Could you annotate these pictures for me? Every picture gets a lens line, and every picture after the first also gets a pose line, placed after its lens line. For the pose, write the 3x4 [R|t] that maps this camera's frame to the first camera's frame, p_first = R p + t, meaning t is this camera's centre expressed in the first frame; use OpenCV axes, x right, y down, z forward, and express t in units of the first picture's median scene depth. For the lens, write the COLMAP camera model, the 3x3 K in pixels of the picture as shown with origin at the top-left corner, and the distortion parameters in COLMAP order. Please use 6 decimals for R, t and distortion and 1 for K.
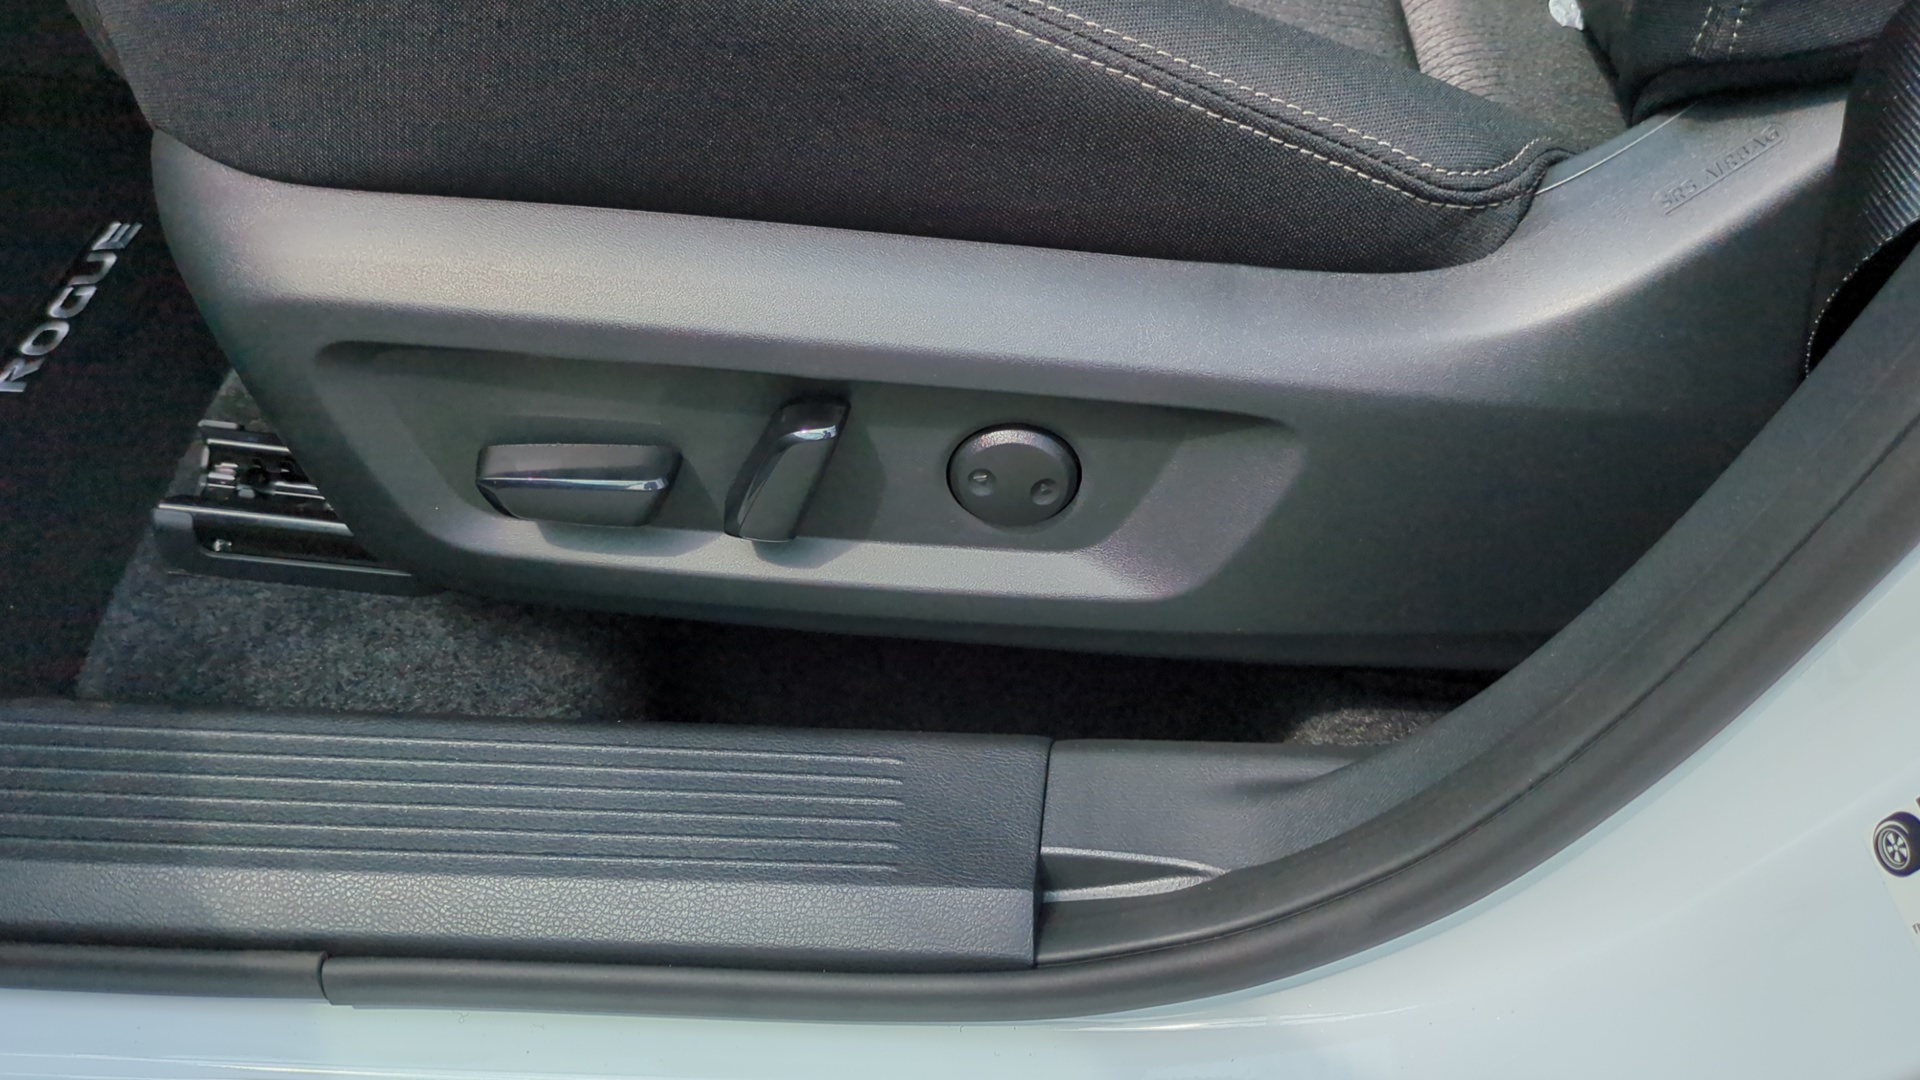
lens RADIAL K [[1690.4, 0, 966.0], [0, 1690.4, 545.0], [0, 0, 1]] dist [0.042099, -0.050379]
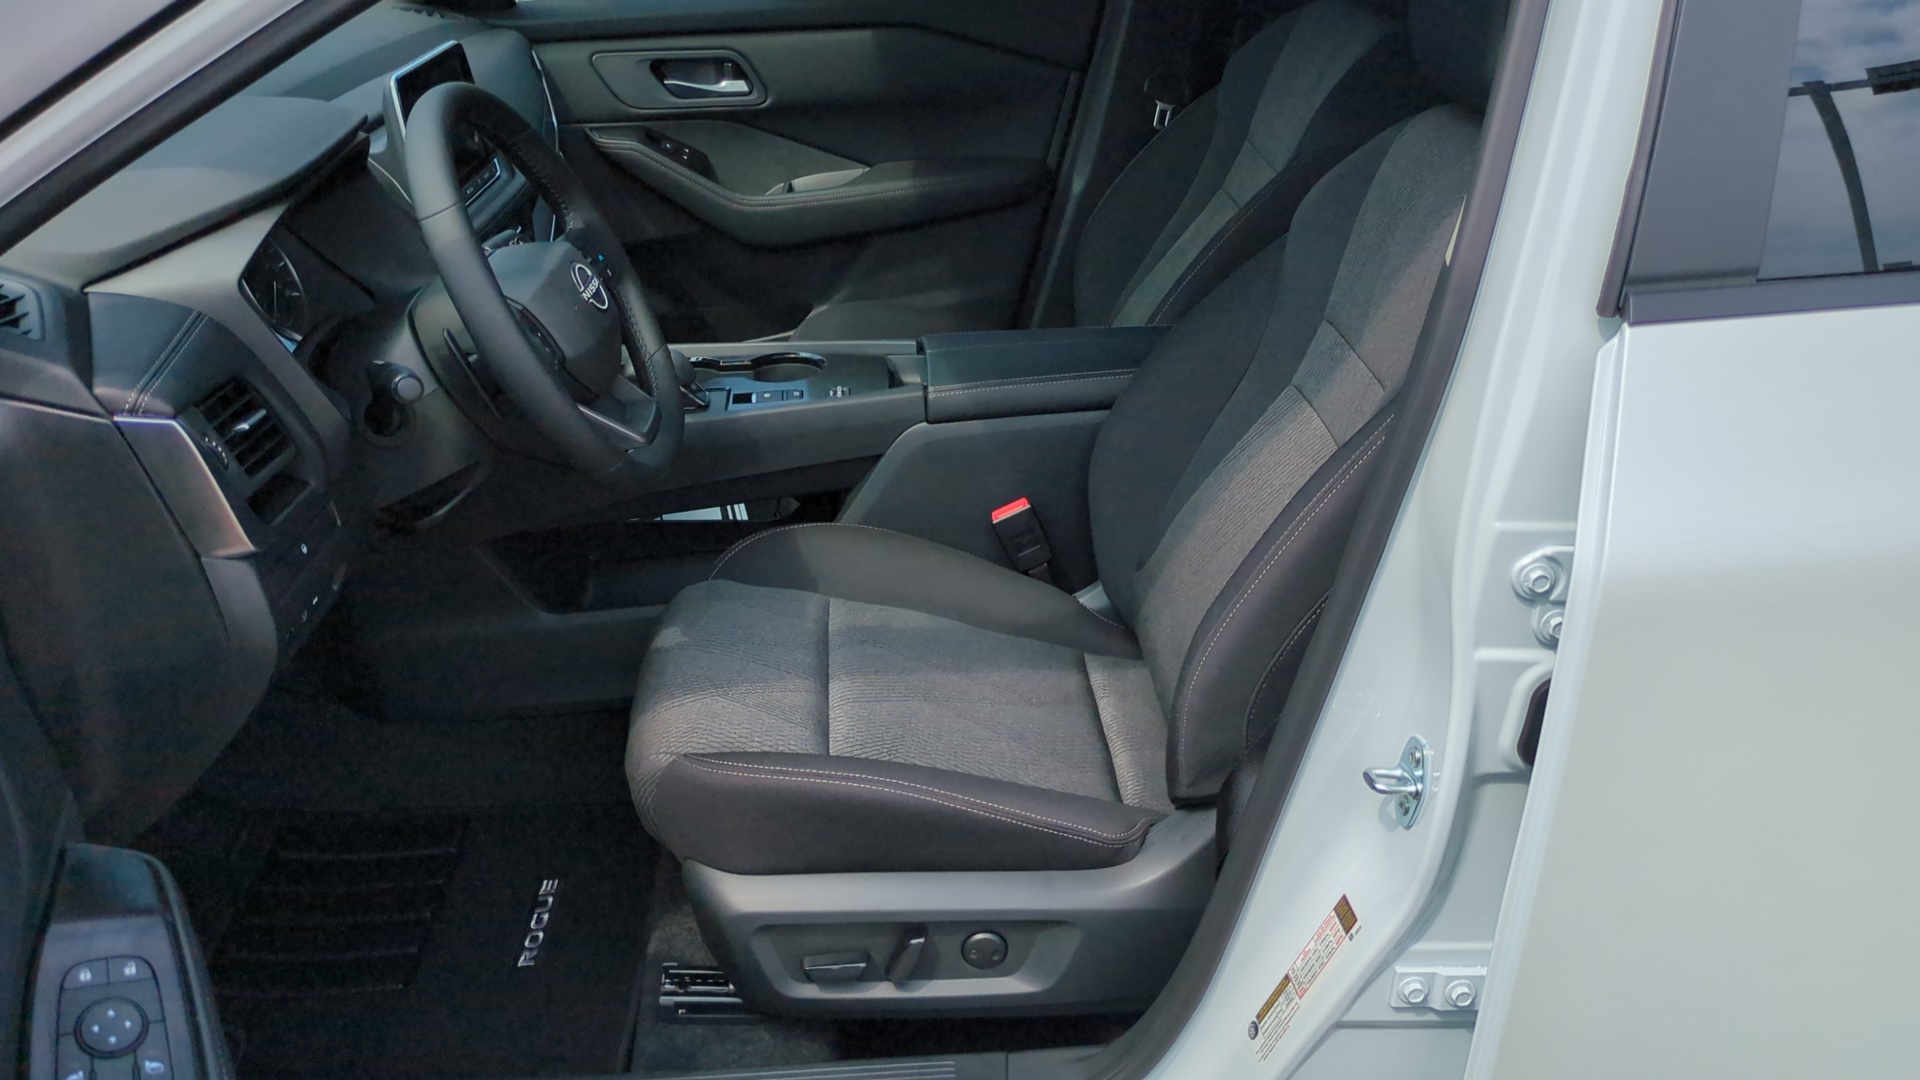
lens RADIAL K [[1690.4, 0, 966.4], [0, 1690.4, 549.8], [0, 0, 1]] dist [0.042099, -0.050379]
pose [[0.994563, -0.088231, 0.055307, -0.098842], [0.100653, 0.950686, -0.293369, 0.149595], [-0.026695, 0.297341, 0.954398, -1.886724]]
